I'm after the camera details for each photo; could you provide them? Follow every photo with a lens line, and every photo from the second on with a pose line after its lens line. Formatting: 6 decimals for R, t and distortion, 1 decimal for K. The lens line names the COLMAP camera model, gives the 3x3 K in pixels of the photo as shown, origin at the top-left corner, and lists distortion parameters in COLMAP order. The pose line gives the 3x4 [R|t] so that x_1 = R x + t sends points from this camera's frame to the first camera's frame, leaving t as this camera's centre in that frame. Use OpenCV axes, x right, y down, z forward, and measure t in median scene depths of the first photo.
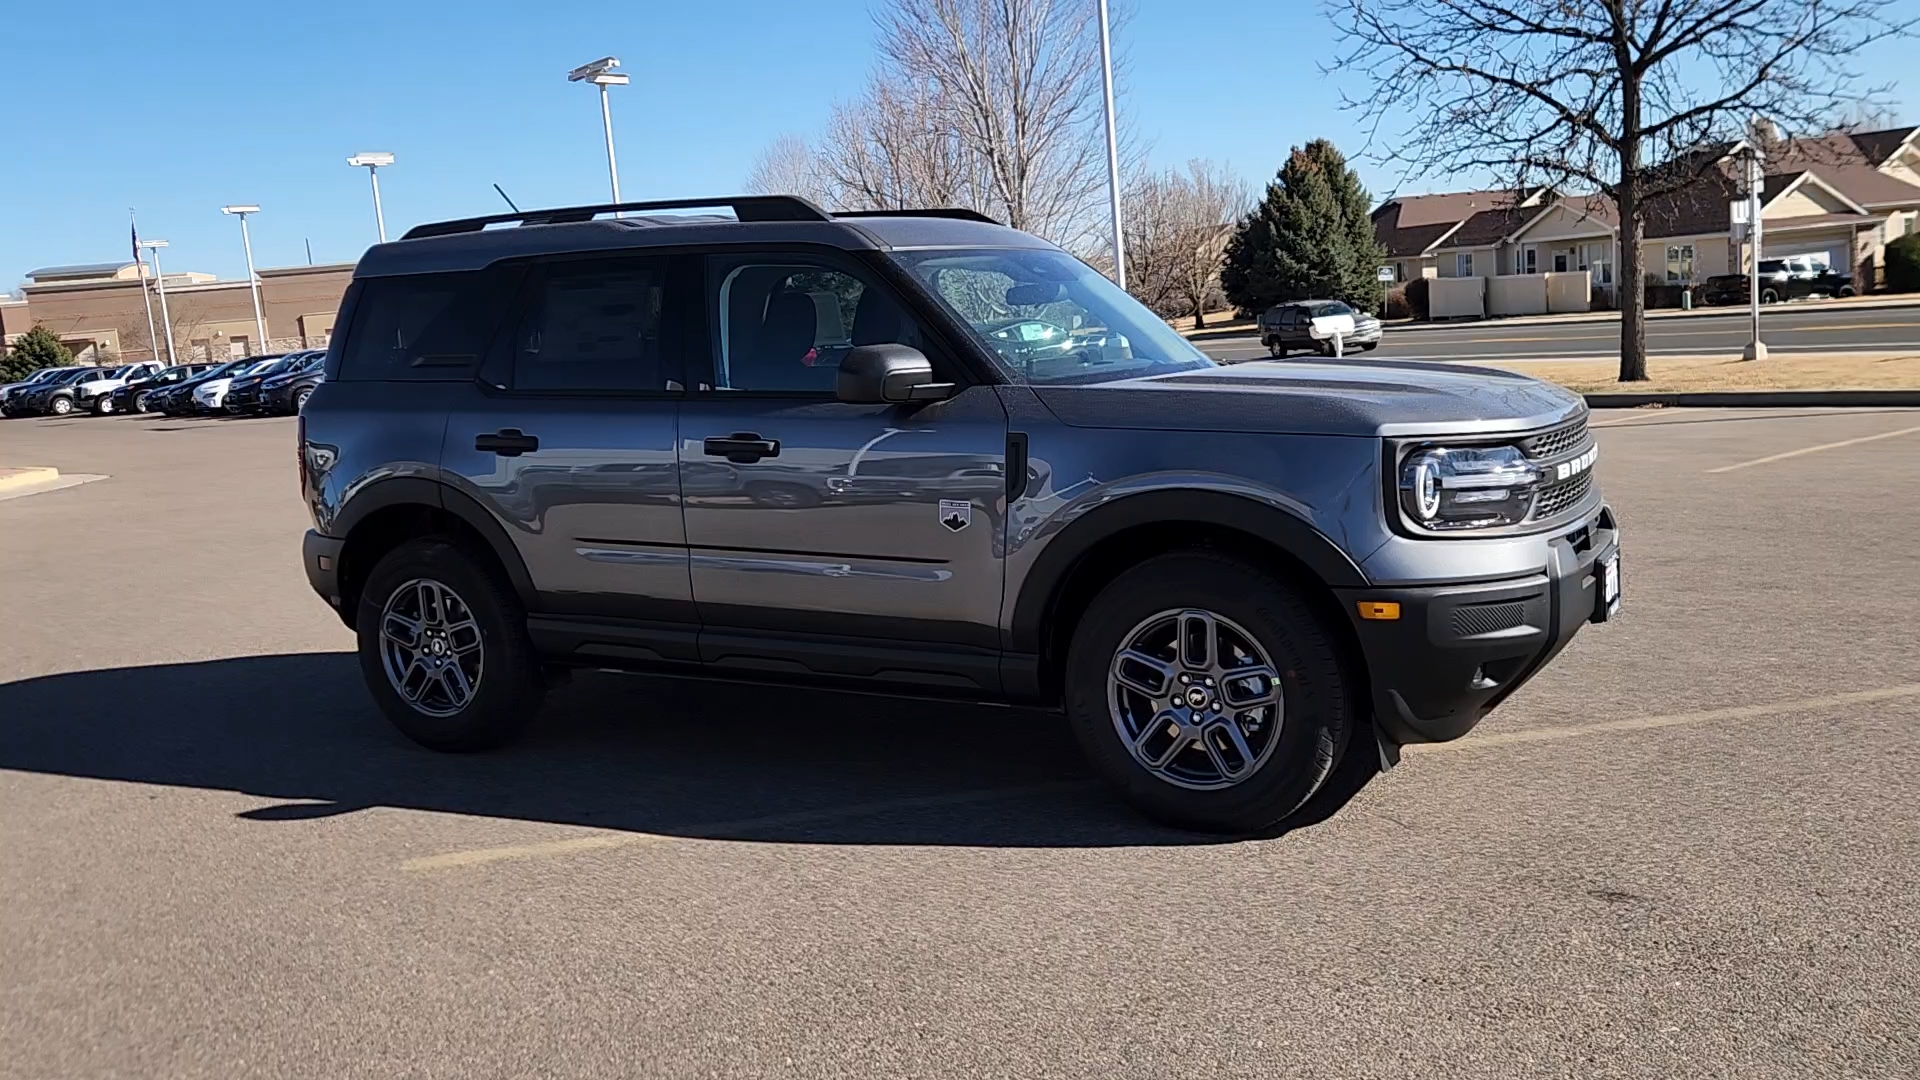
lens RADIAL K [[1628.1, 0, 948.2], [0, 1628.1, 541.5], [0, 0, 1]] dist [0.039150, -0.027746]
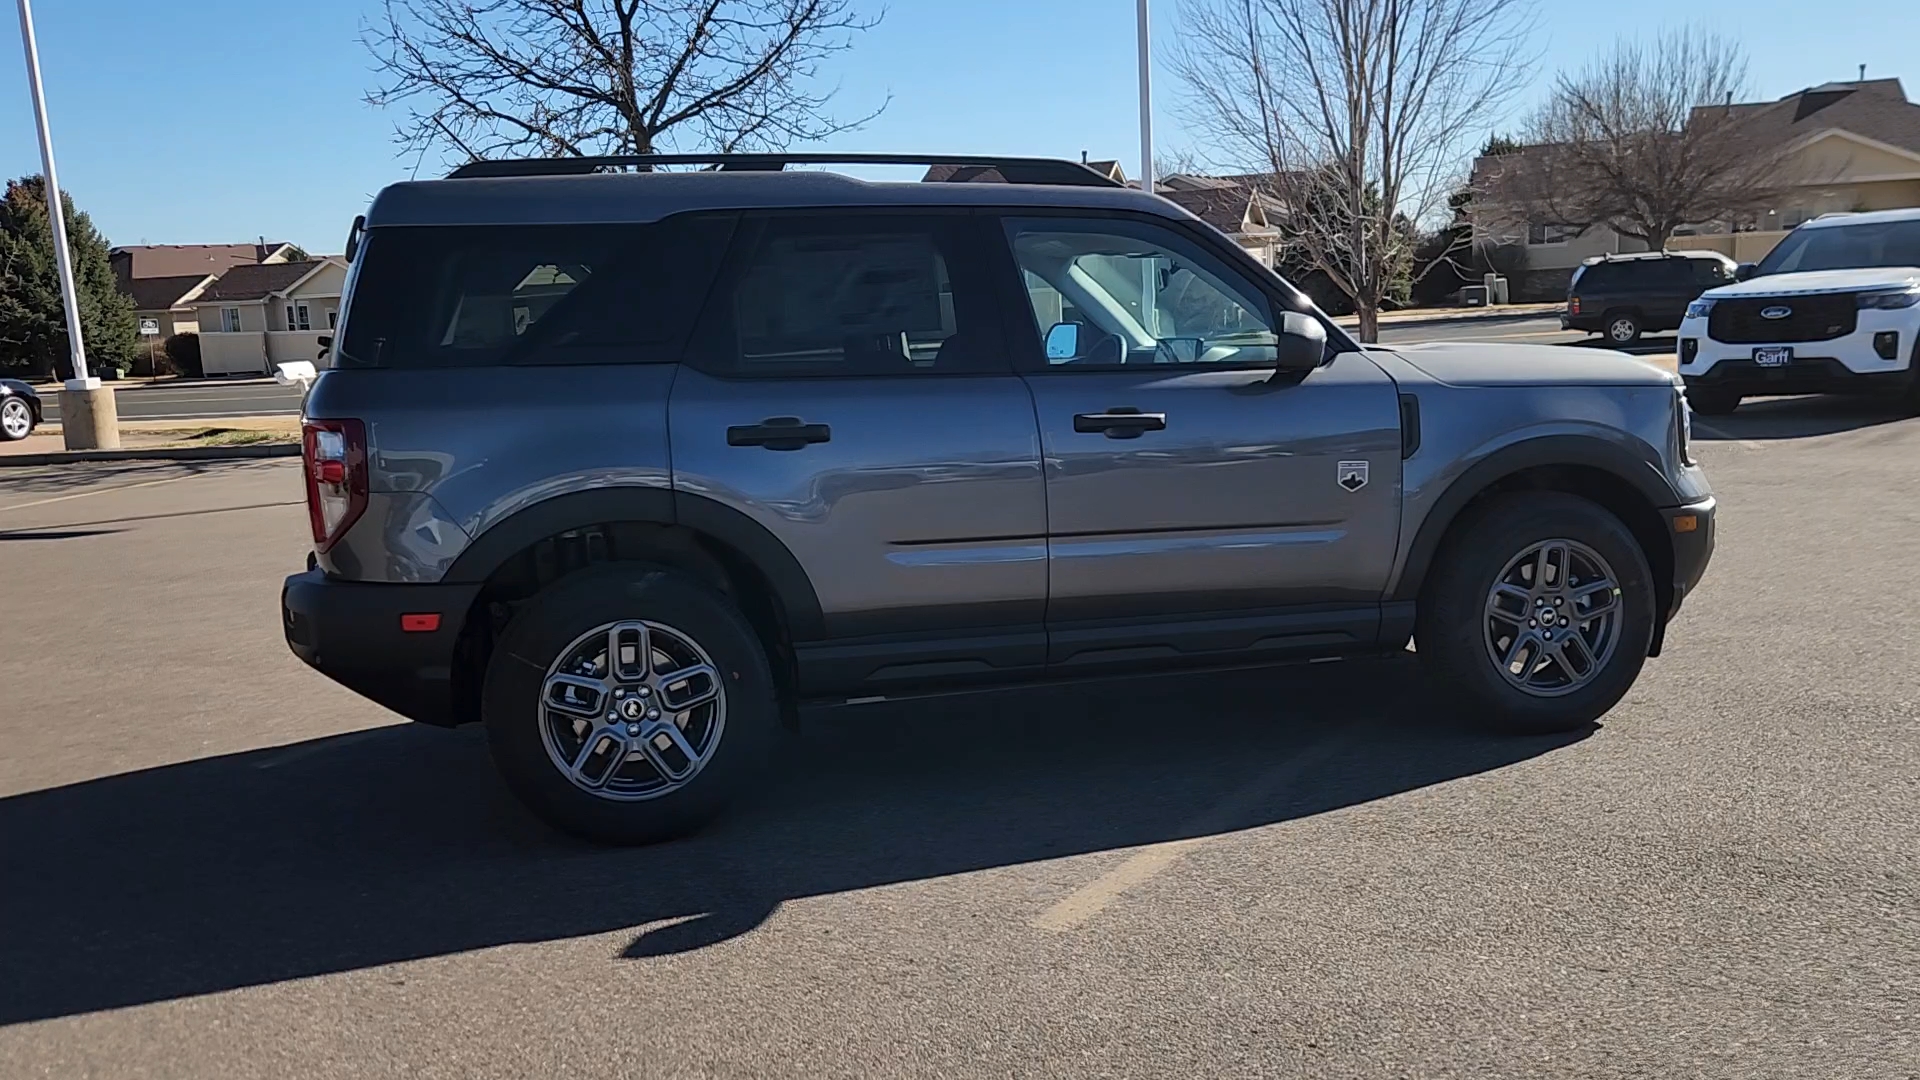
lens RADIAL K [[1628.1, 0, 947.0], [0, 1628.1, 537.1], [0, 0, 1]] dist [0.039150, -0.027746]
pose [[0.721931, -0.069359, 0.688480, -0.754882], [0.097048, 0.995279, -0.001497, -0.000548], [-0.685125, 0.067896, 0.725254, 0.351240]]
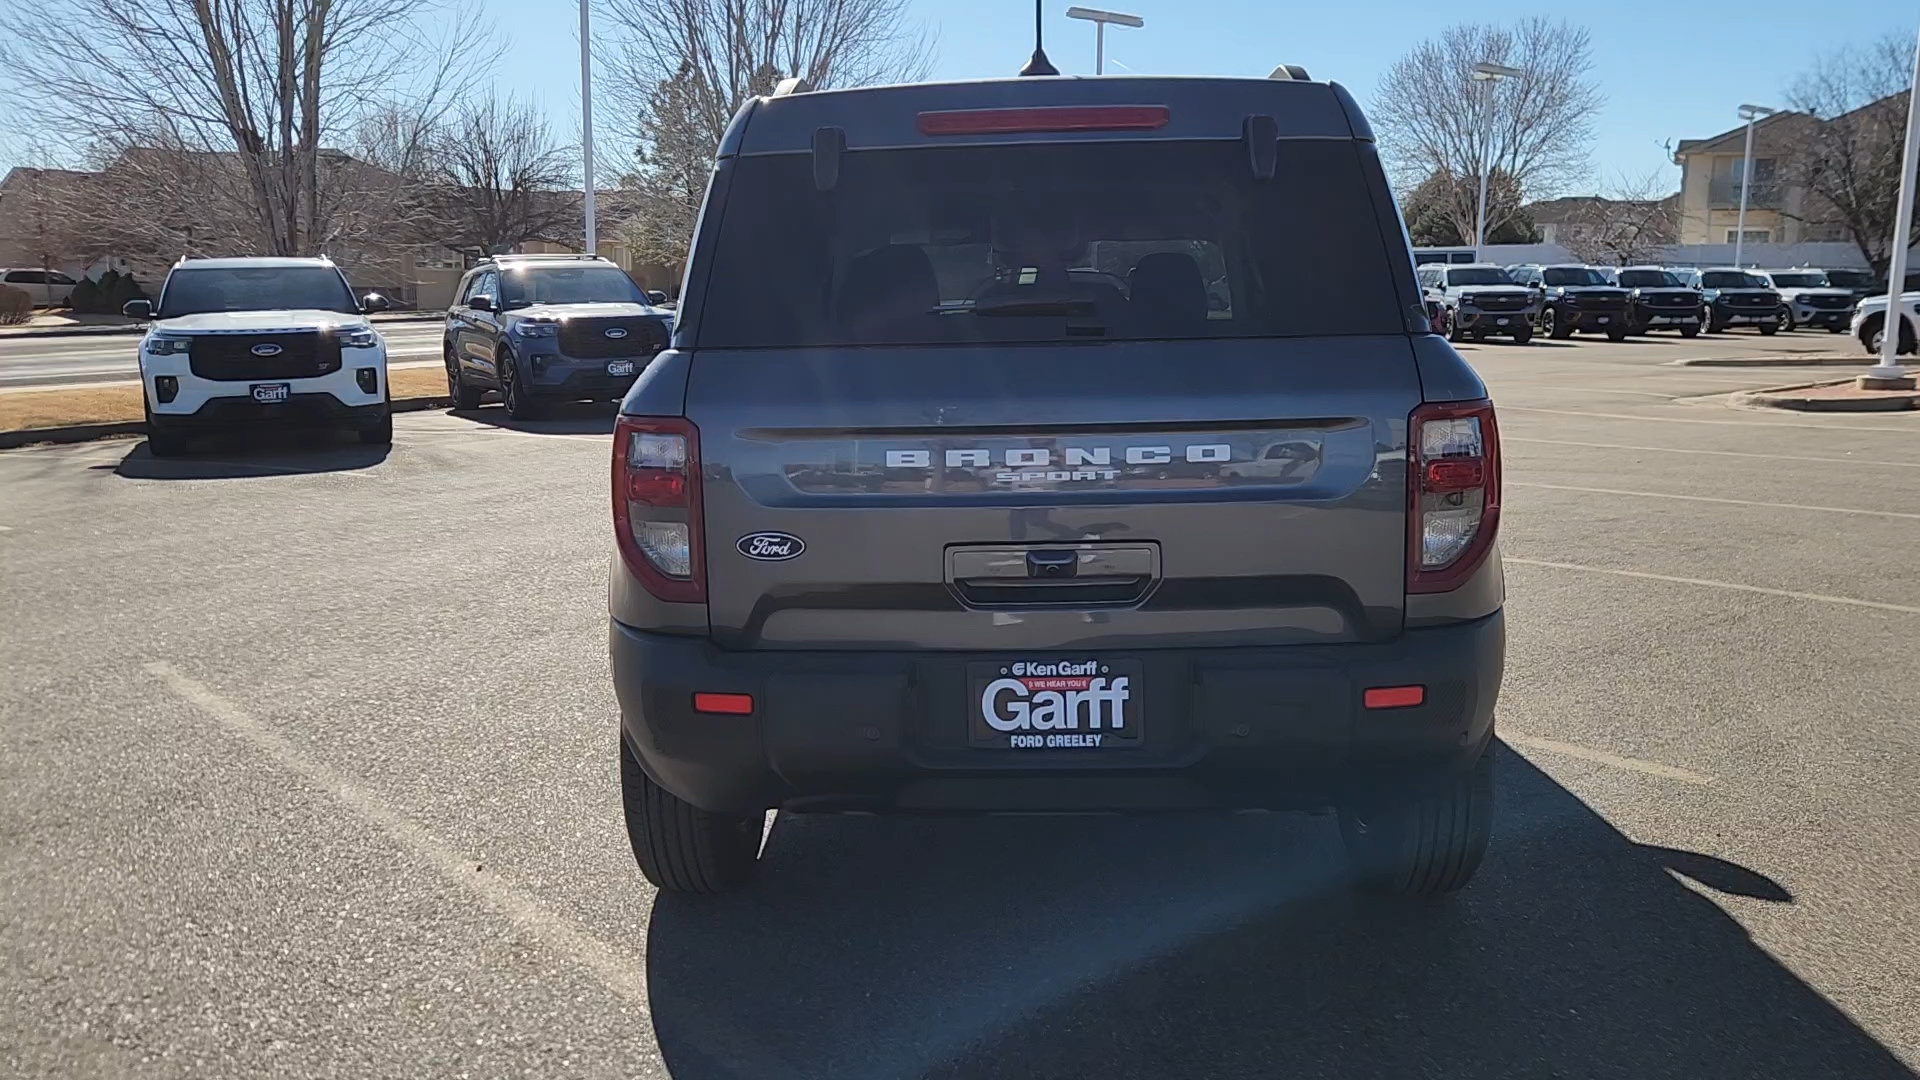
lens RADIAL K [[1628.1, 0, 948.3], [0, 1628.1, 548.3], [0, 0, 1]] dist [0.039150, -0.027746]
pose [[-0.439755, -0.070103, 0.895377, -0.853954], [0.161951, 0.974417, 0.155832, -0.150887], [-0.883395, 0.213535, -0.417152, 1.497994]]
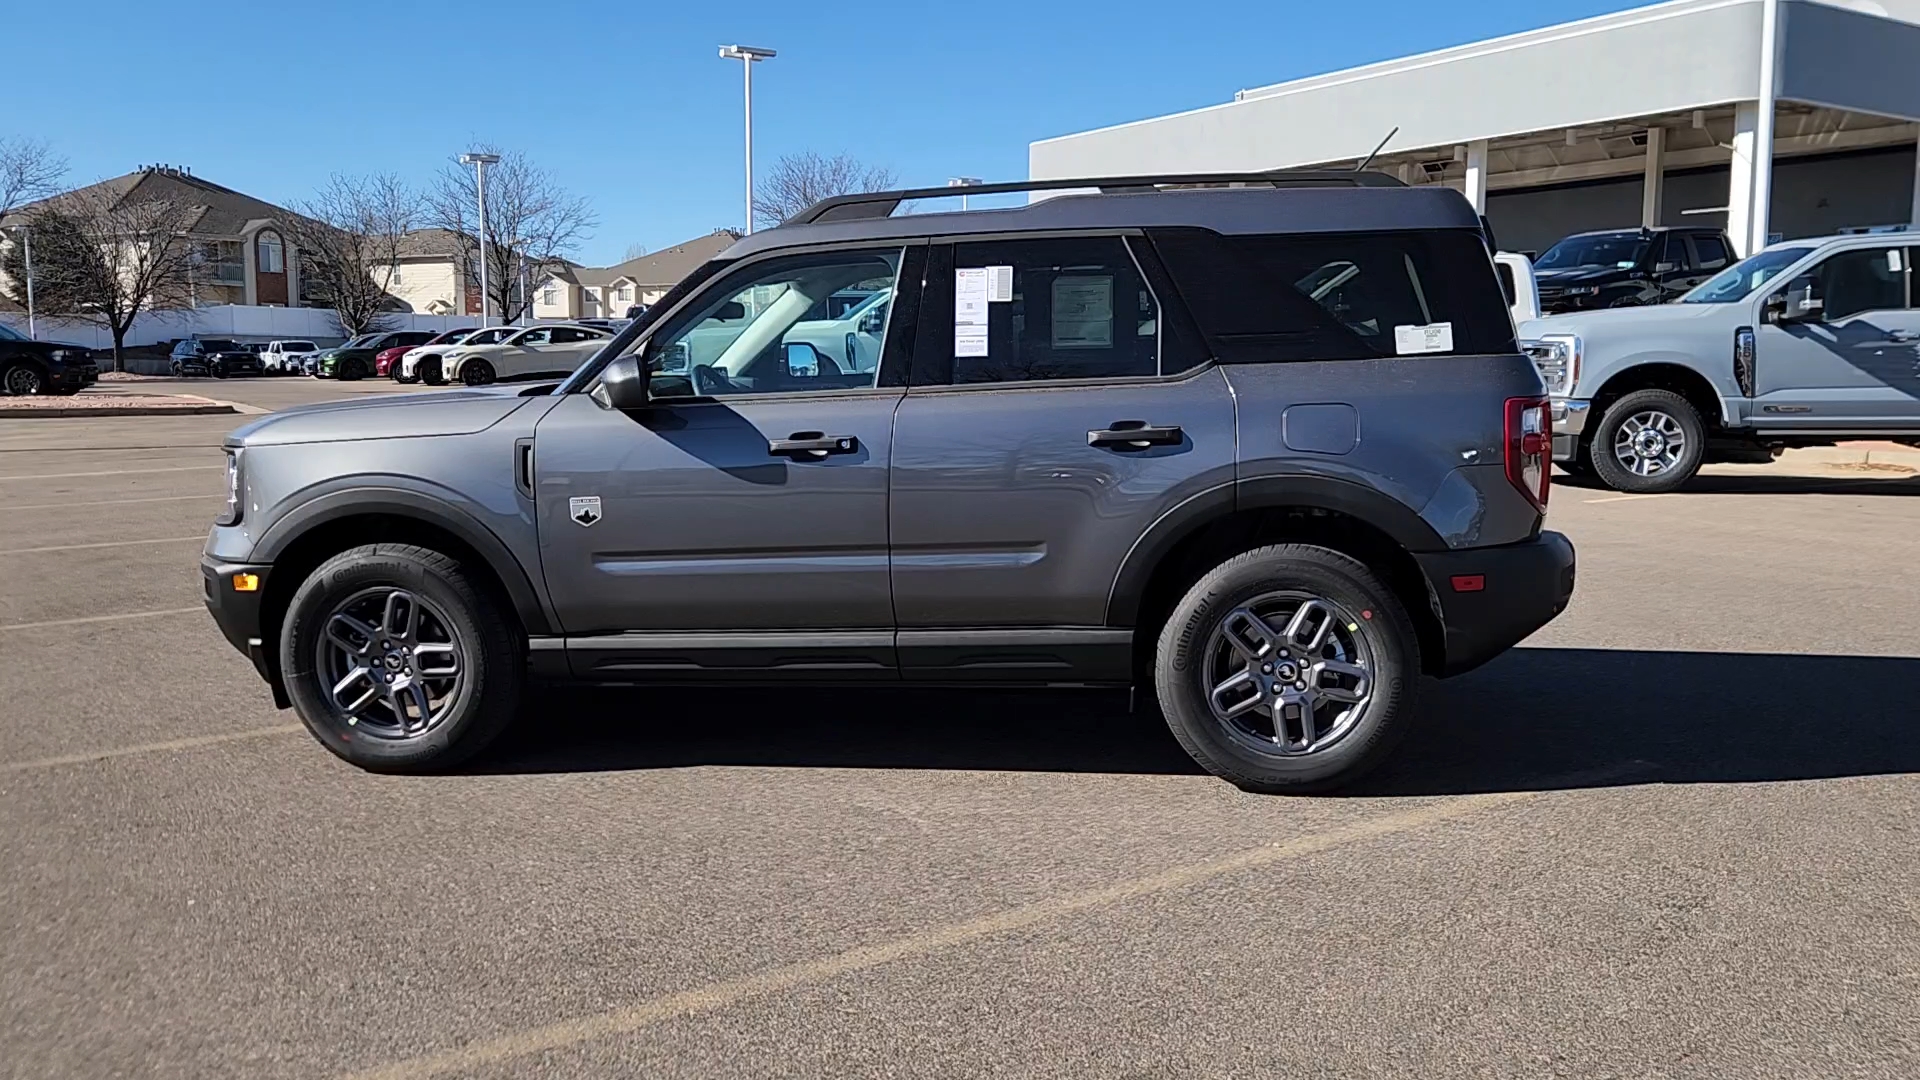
lens RADIAL K [[1628.1, 0, 953.5], [0, 1628.1, 527.1], [0, 0, 1]] dist [0.039150, -0.027746]
pose [[-0.935504, 0.111163, -0.335372, 0.285914], [0.018554, 0.963362, 0.267563, -0.294628], [0.352828, 0.244084, -0.903292, 2.033125]]
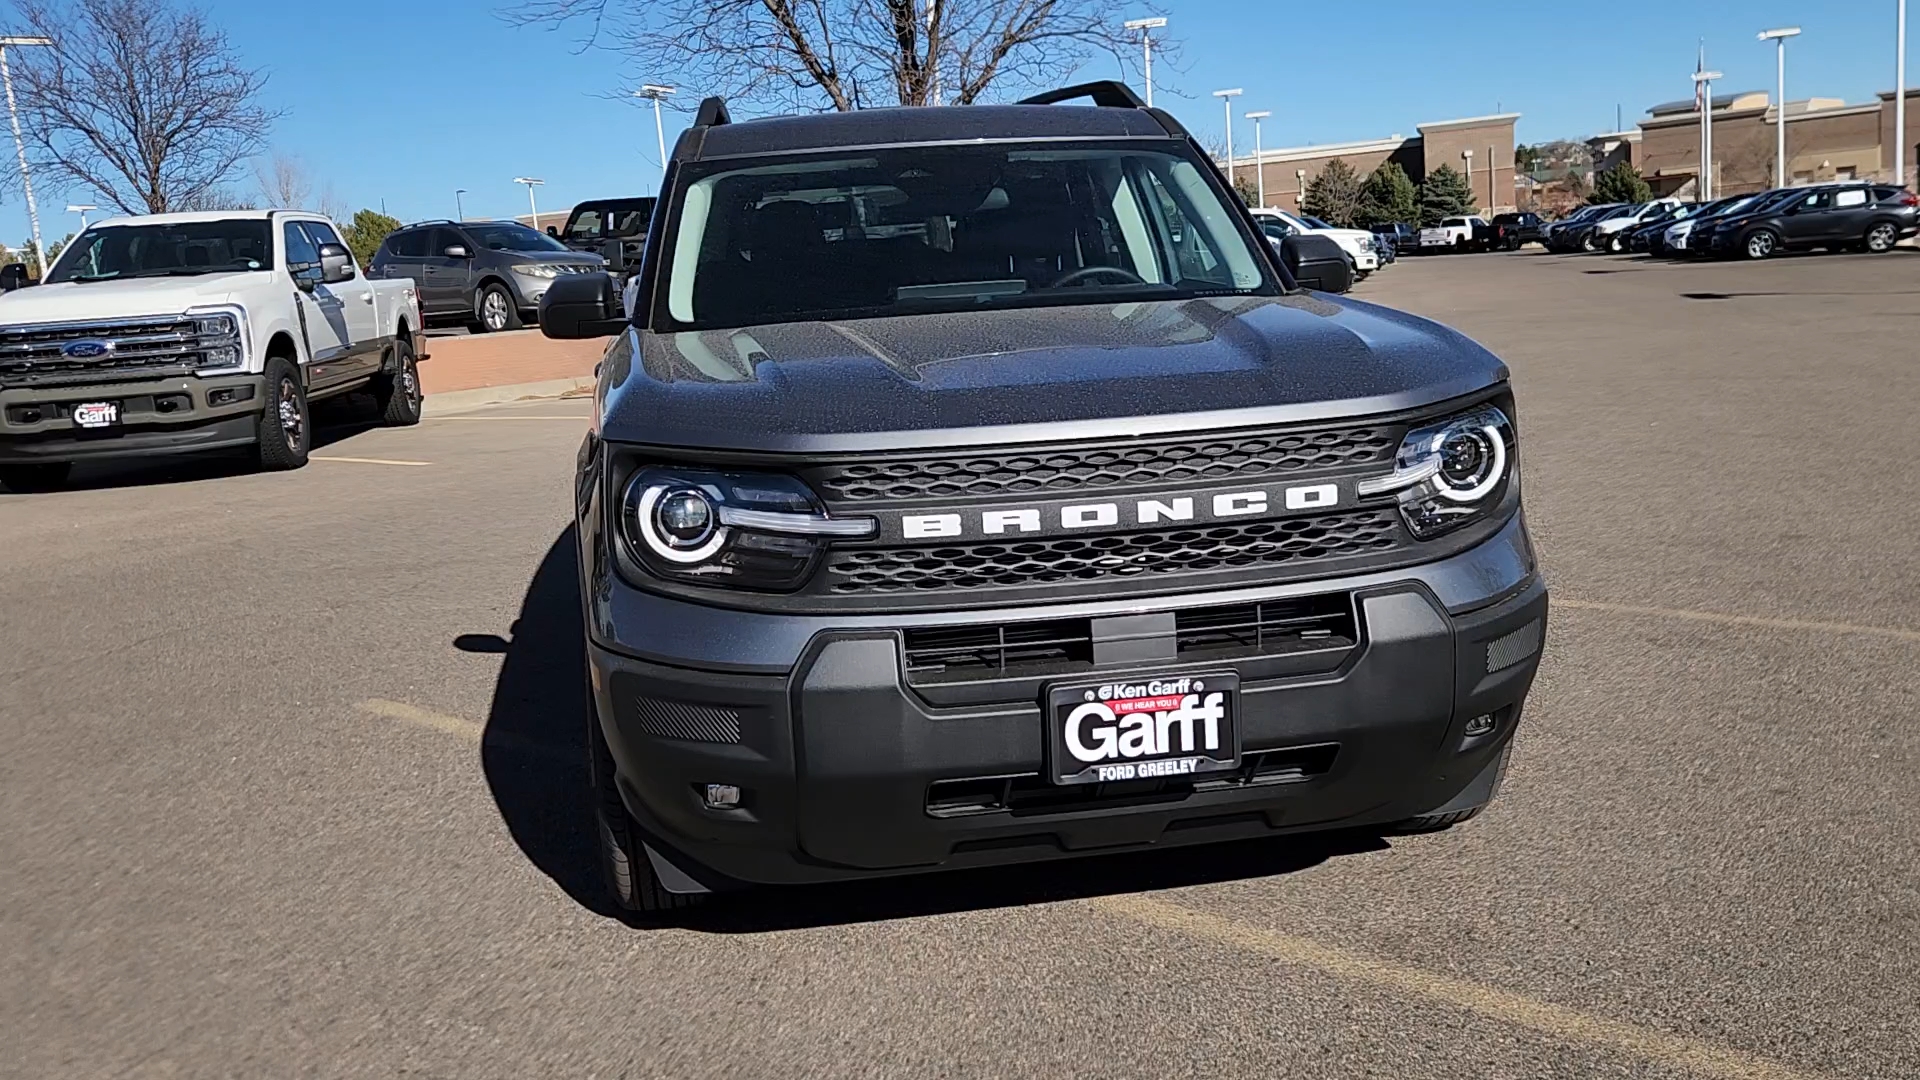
lens RADIAL K [[1628.1, 0, 948.4], [0, 1628.1, 545.1], [0, 0, 1]] dist [0.039150, -0.027746]
pose [[0.605031, 0.163832, -0.779164, 0.686093], [-0.083340, 0.986257, 0.142662, -0.098927], [0.791829, -0.021379, 0.610369, 0.501973]]
